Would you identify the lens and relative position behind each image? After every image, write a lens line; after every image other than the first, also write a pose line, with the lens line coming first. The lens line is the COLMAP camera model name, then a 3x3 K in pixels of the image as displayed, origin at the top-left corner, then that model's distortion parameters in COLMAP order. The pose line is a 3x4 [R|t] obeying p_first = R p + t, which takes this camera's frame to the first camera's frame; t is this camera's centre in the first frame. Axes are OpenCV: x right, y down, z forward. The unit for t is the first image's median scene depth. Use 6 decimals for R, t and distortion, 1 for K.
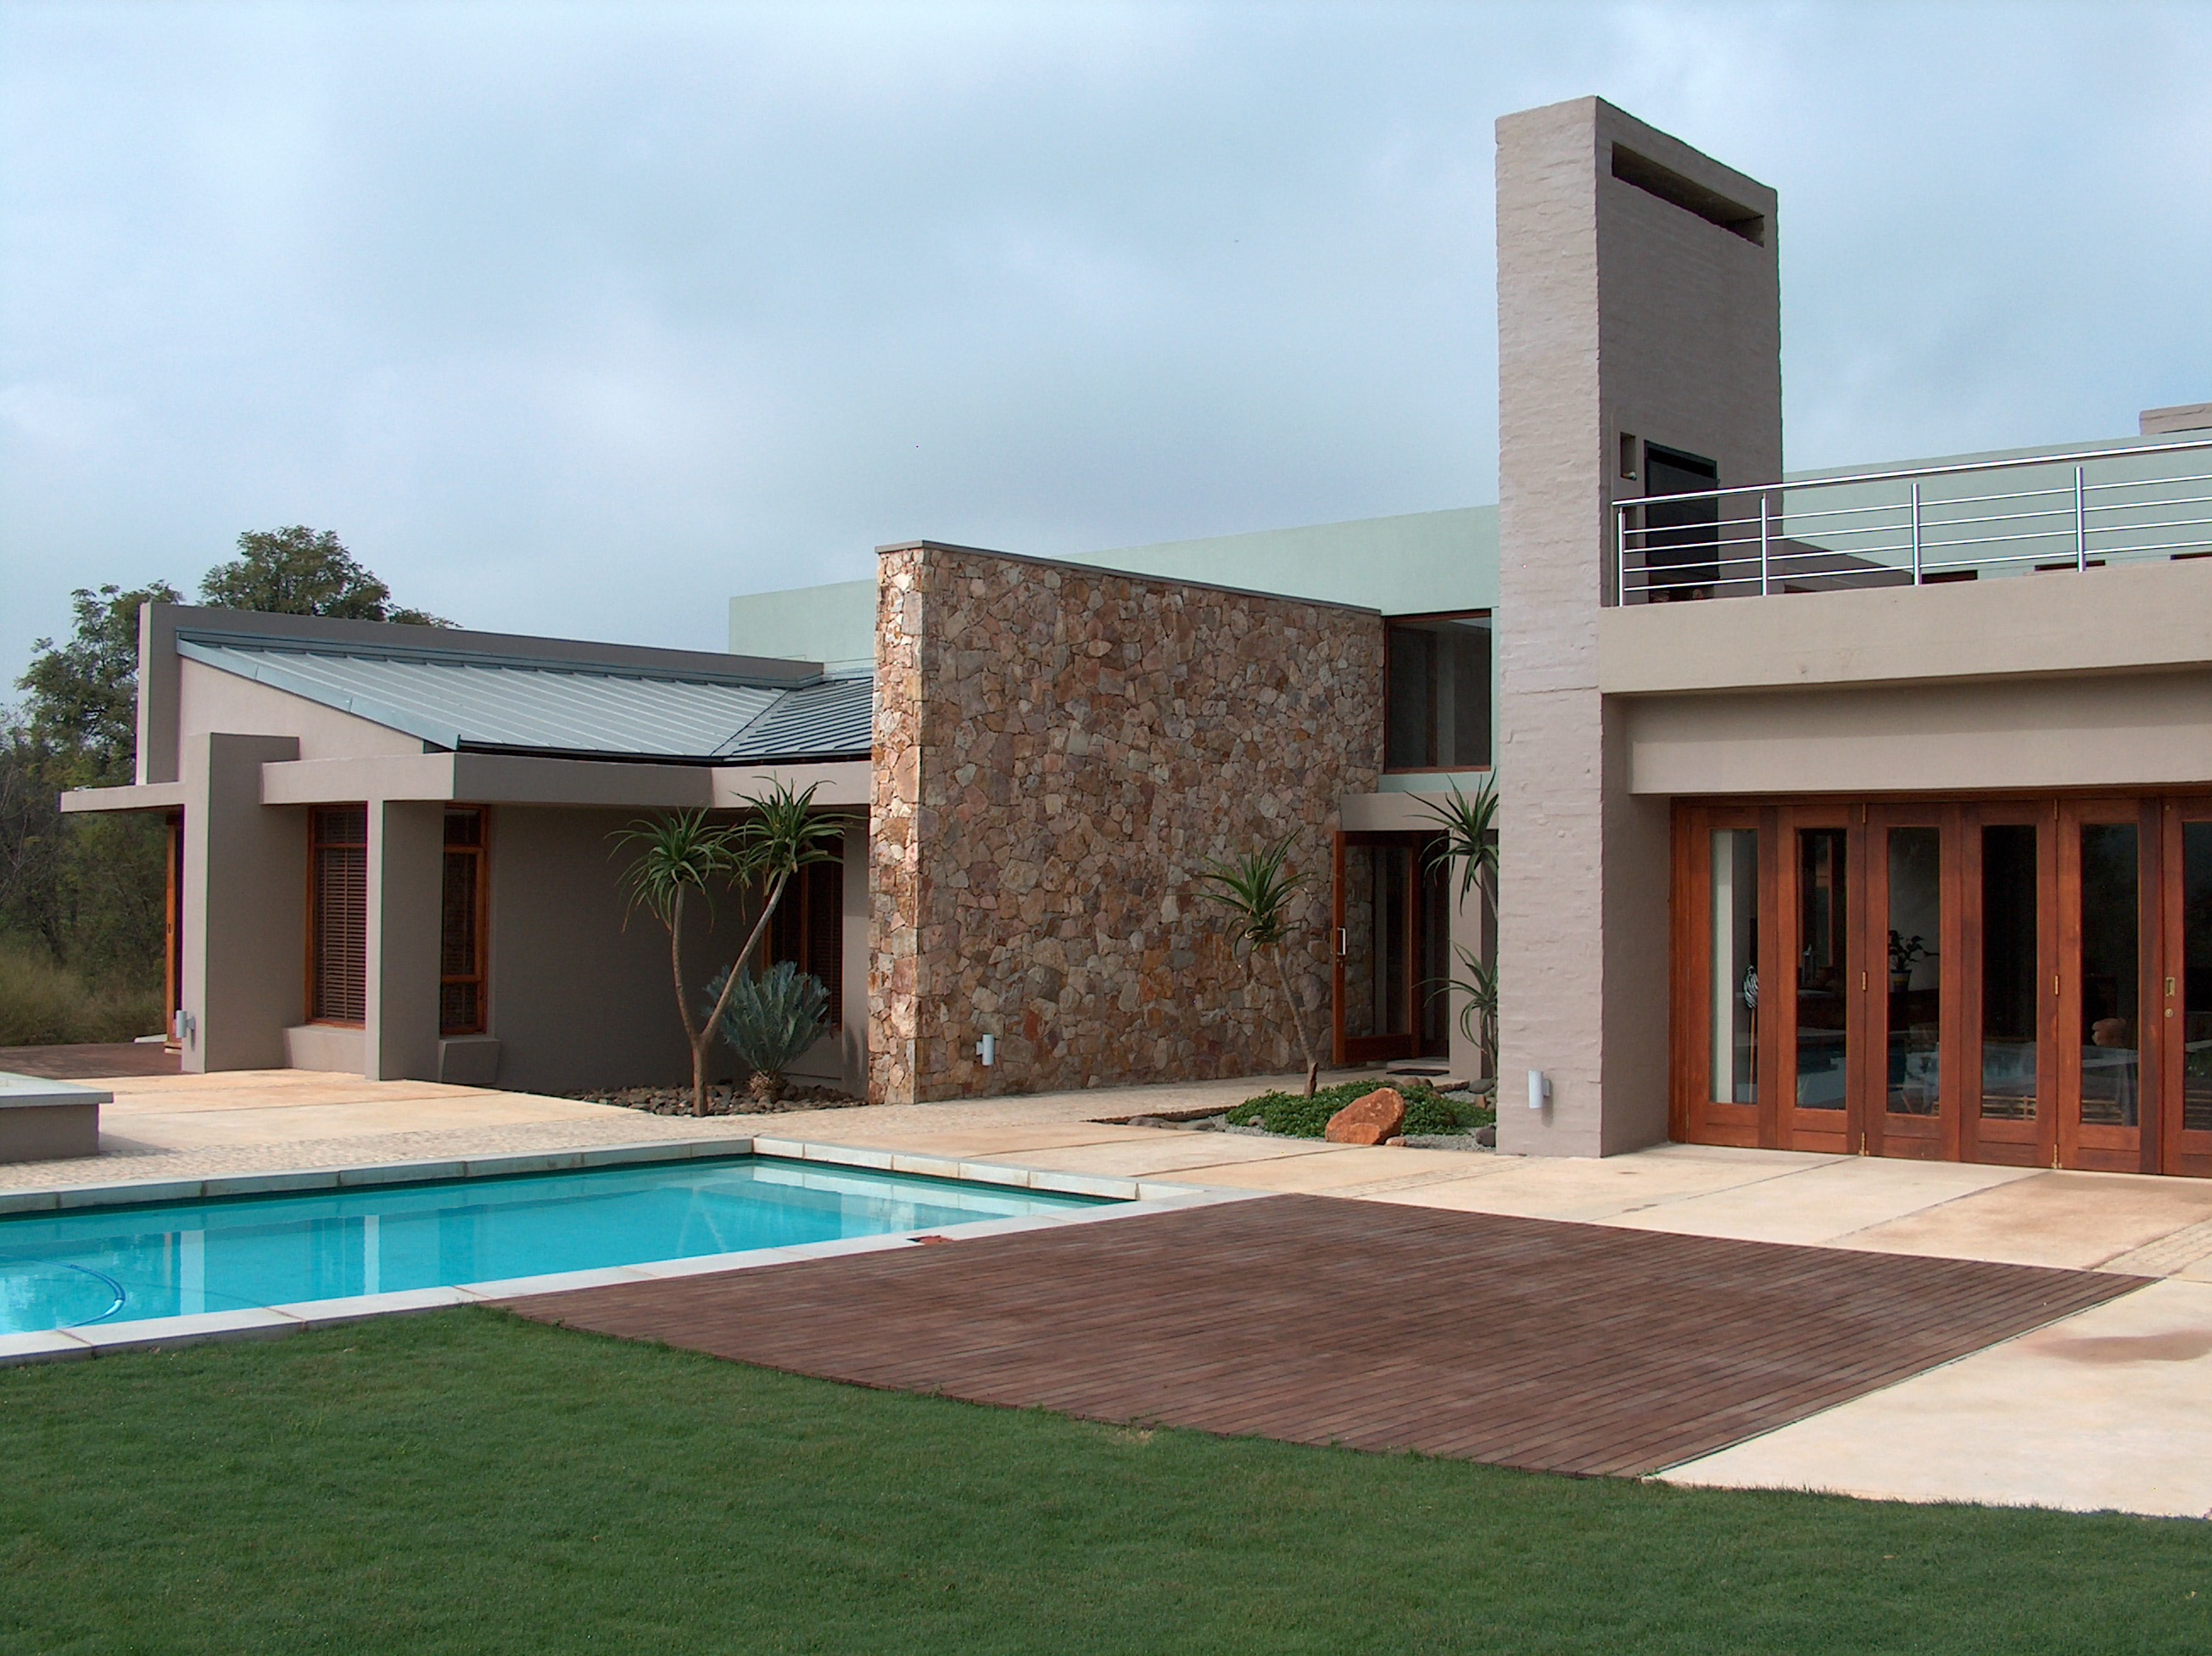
lens RADIAL K [[2444.5, 0, 1104.9], [0, 2444.5, 834.9], [0, 0, 1]] dist [-0.174347, 0.000000]
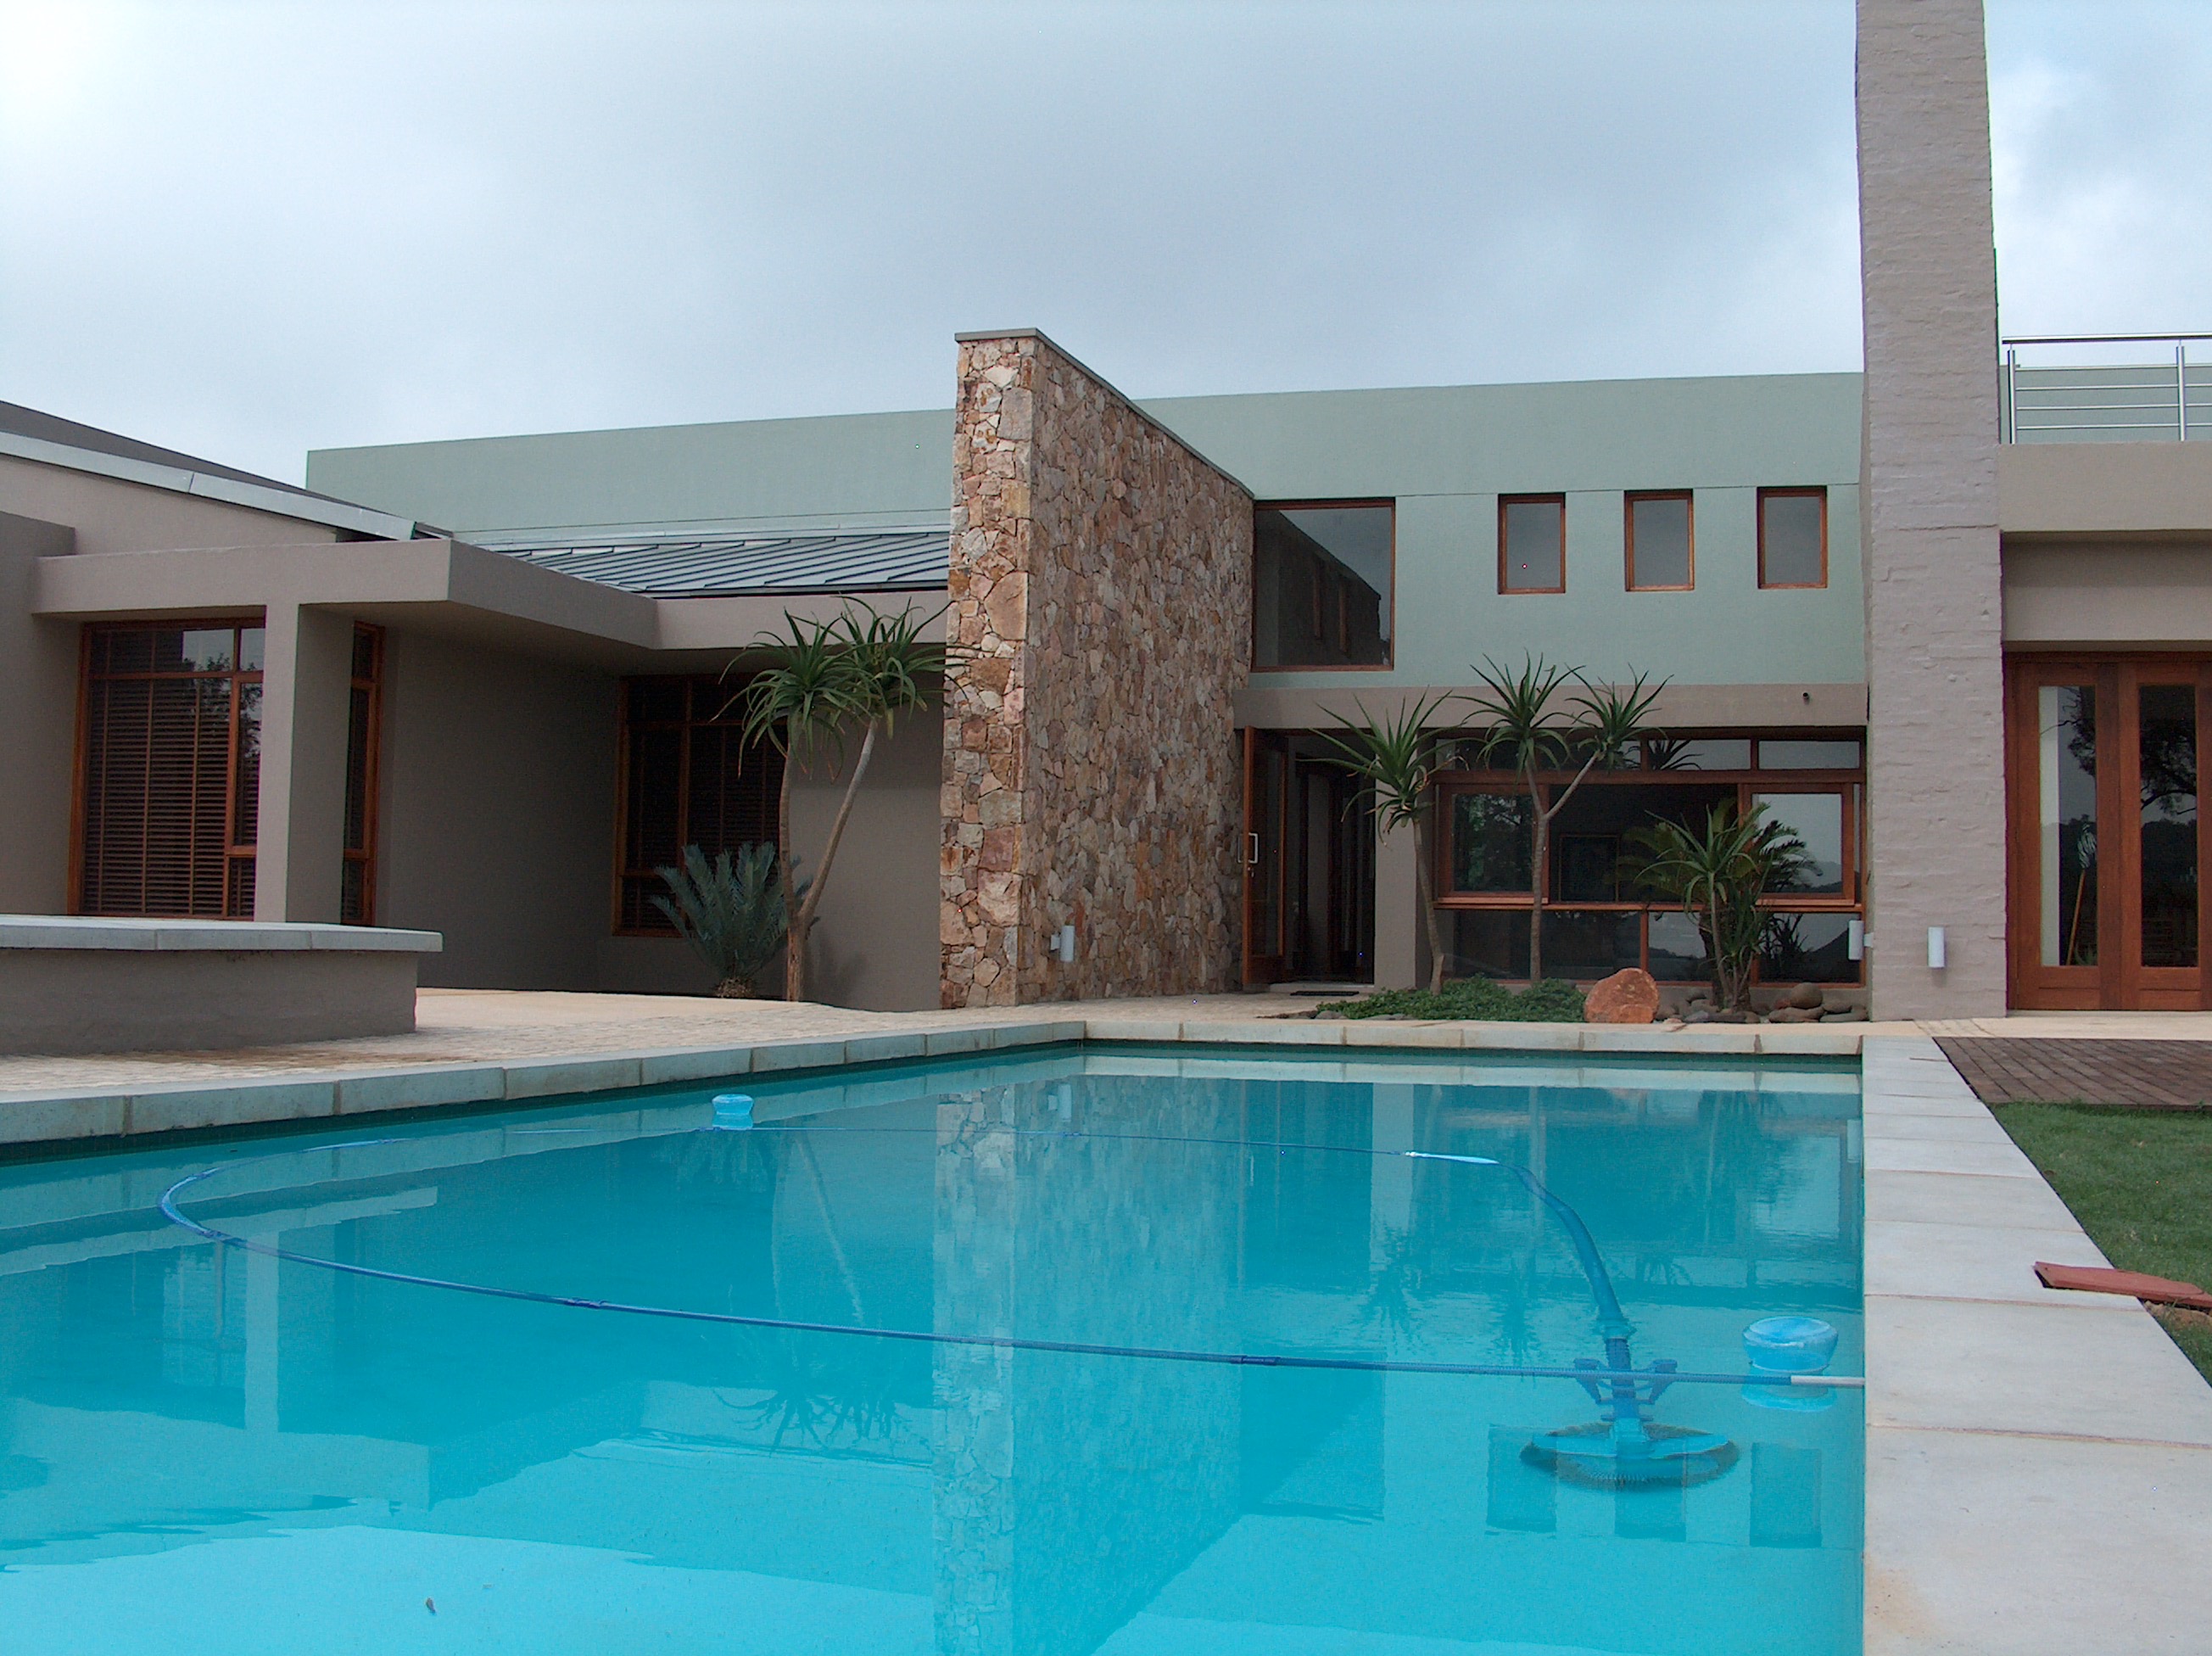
lens RADIAL K [[2444.5, 0, 1106.2], [0, 2444.5, 814.8], [0, 0, 1]] dist [-0.174347, 0.000000]
pose [[0.900878, 0.030371, 0.433009, -0.406298], [-0.020391, 0.999409, -0.027675, 0.067908], [-0.433594, 0.016102, 0.900965, 0.242063]]
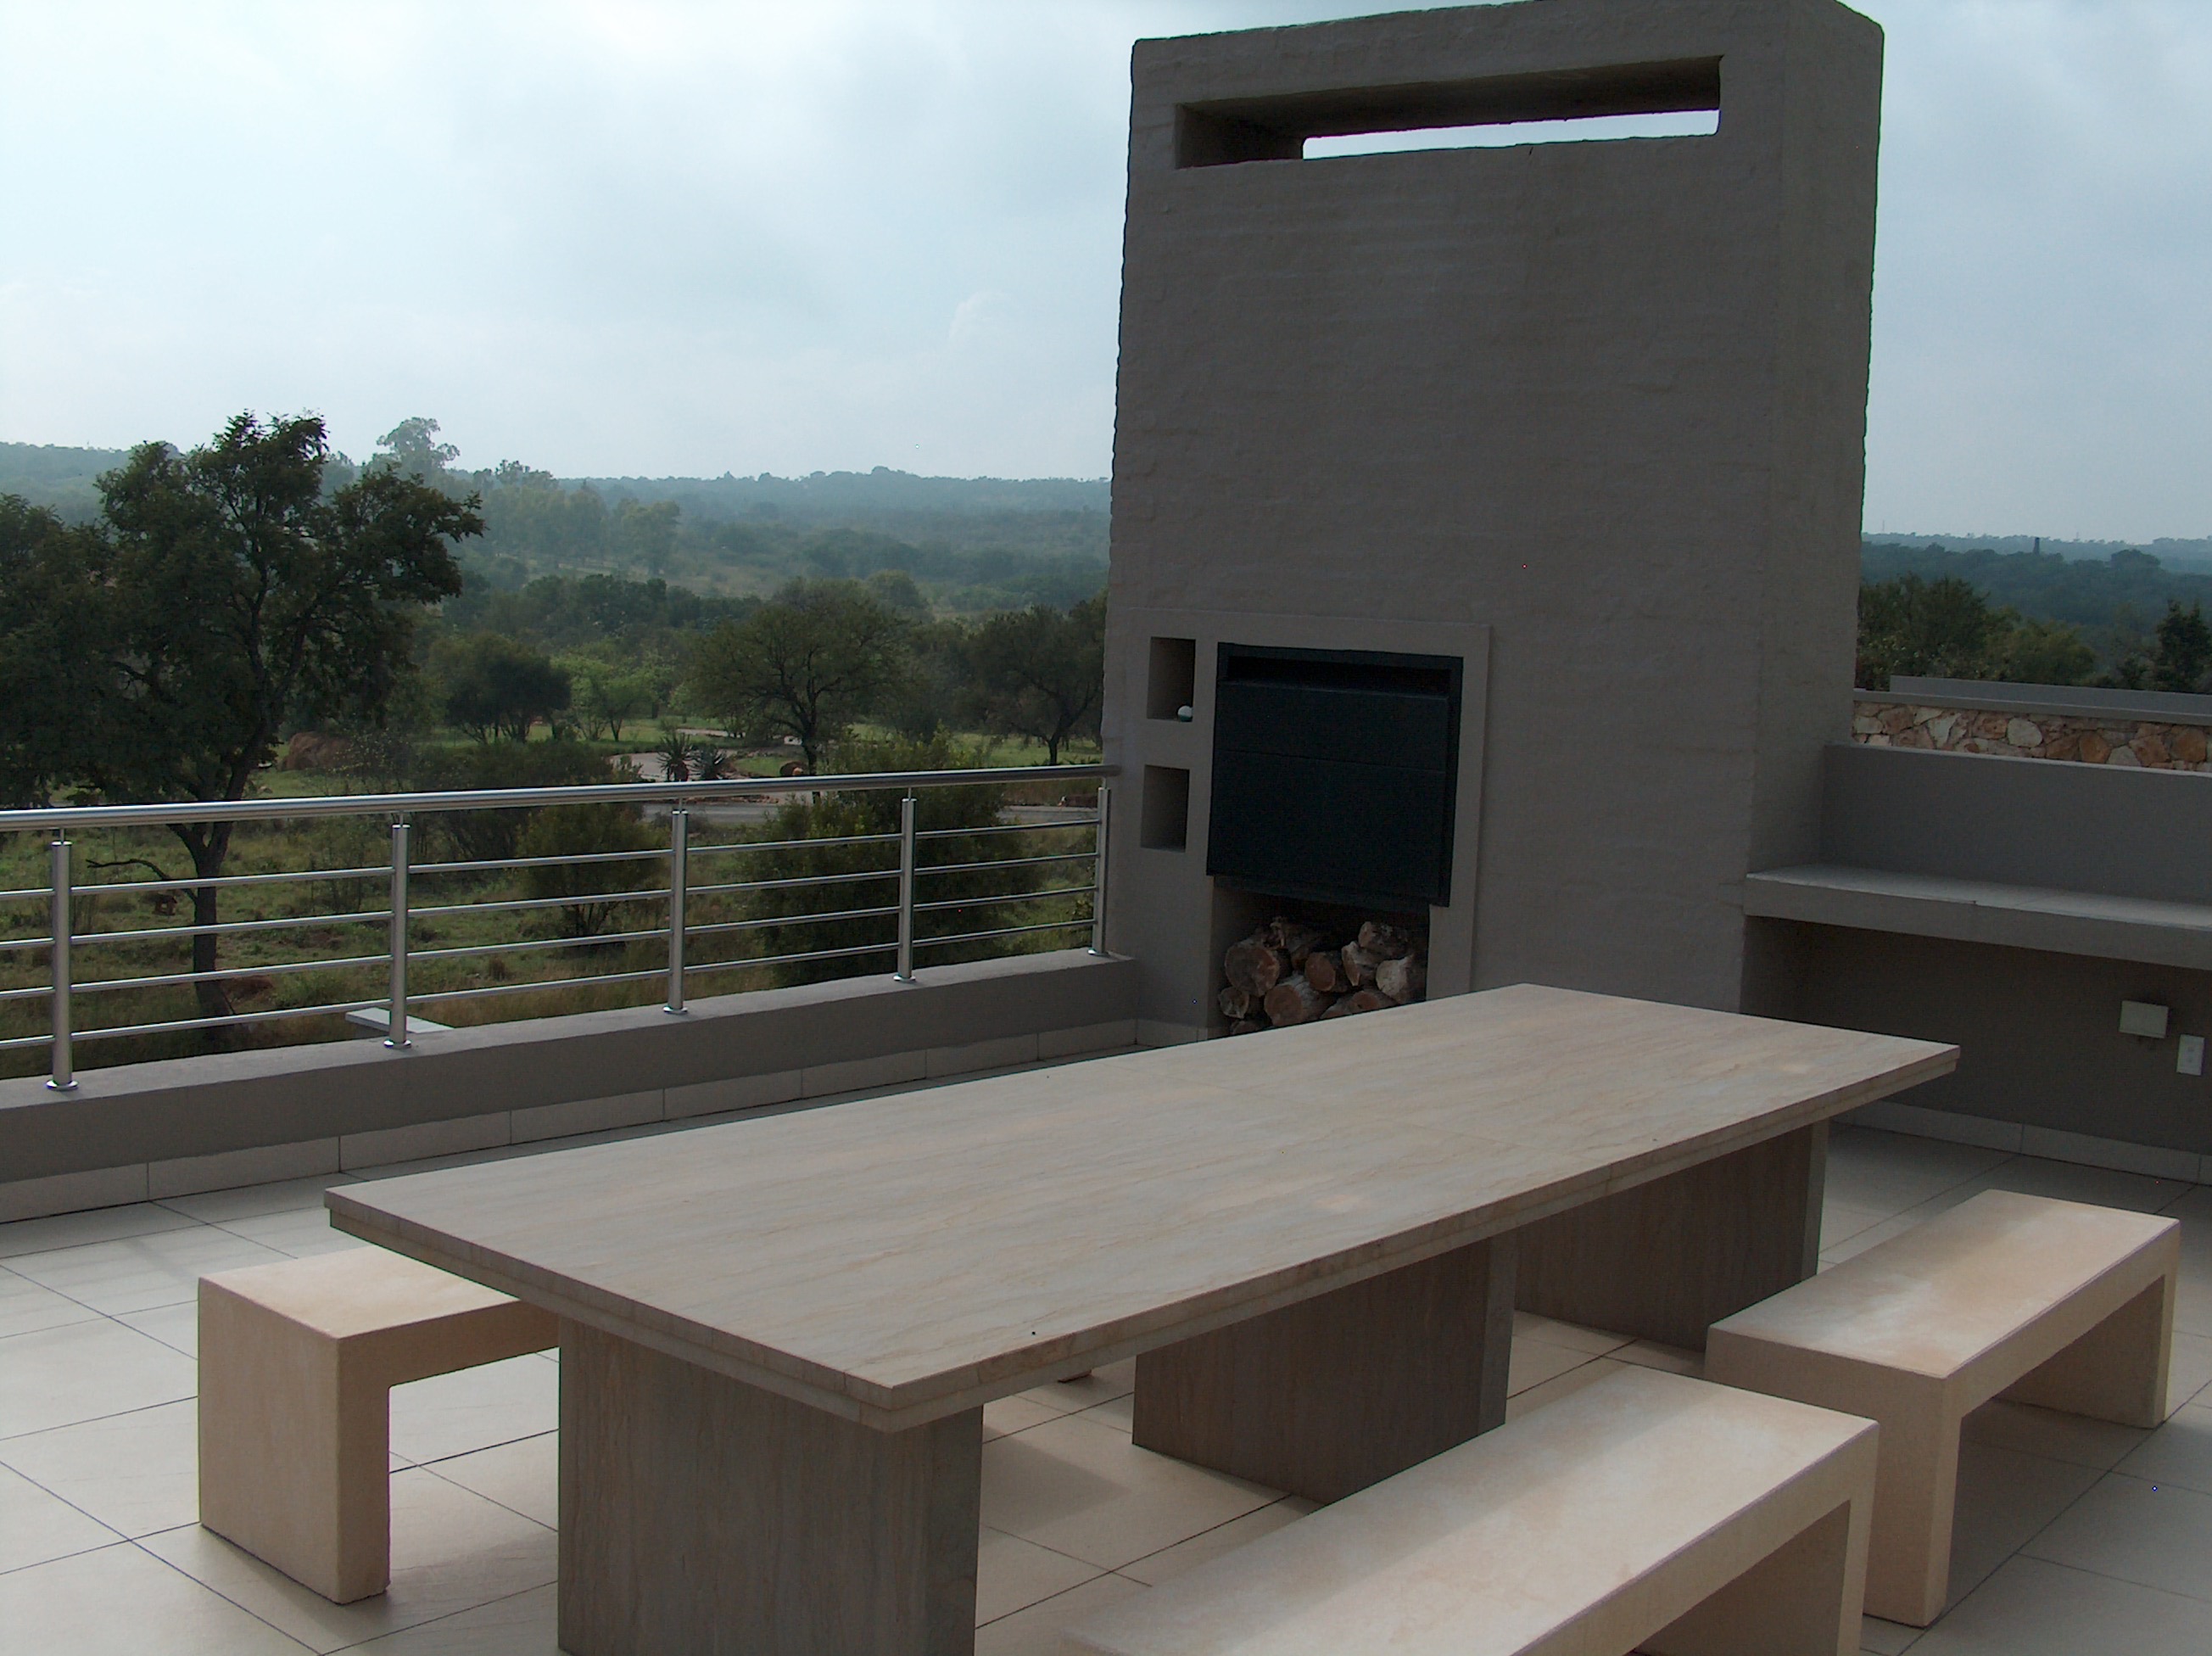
lens RADIAL K [[2444.5, 0, 1106.4], [0, 2444.5, 824.2], [0, 0, 1]] dist [-0.174347, 0.000000]
pose [[0.068027, 0.080636, -0.994420, 0.608712], [-0.011801, 0.996724, 0.080015, -0.131399], [0.997614, 0.006292, 0.068756, 0.739590]]
